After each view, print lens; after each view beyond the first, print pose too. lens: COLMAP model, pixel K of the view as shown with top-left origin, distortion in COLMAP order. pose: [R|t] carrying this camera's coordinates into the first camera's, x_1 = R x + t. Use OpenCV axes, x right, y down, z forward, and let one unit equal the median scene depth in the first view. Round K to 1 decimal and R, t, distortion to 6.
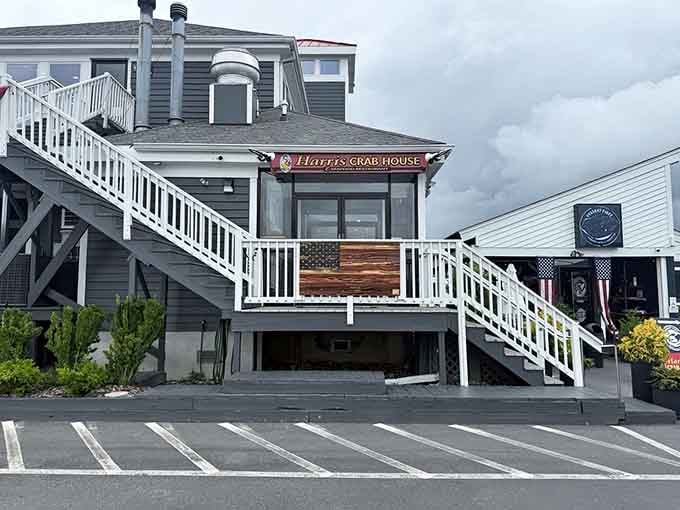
lens RADIAL K [[493.0, 0, 340.0], [0, 493.0, 255.0], [0, 0, 1]] dist [0.002900, 0.000880]
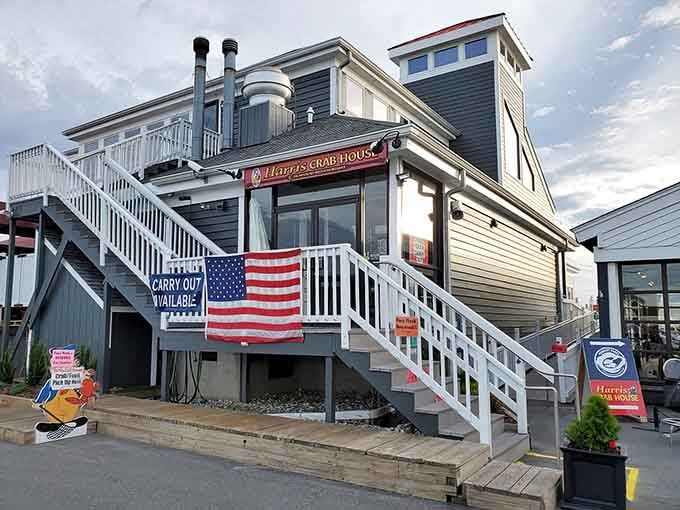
lens RADIAL K [[533.5, 0, 340.0], [0, 533.5, 255.0], [0, 0, 1]] dist [0.002324, -0.002171]
pose [[0.844800, -0.070862, -0.530370, 0.576374], [0.055661, 0.997453, -0.044609, 0.021968], [0.532180, 0.008164, 0.846592, 0.199259]]
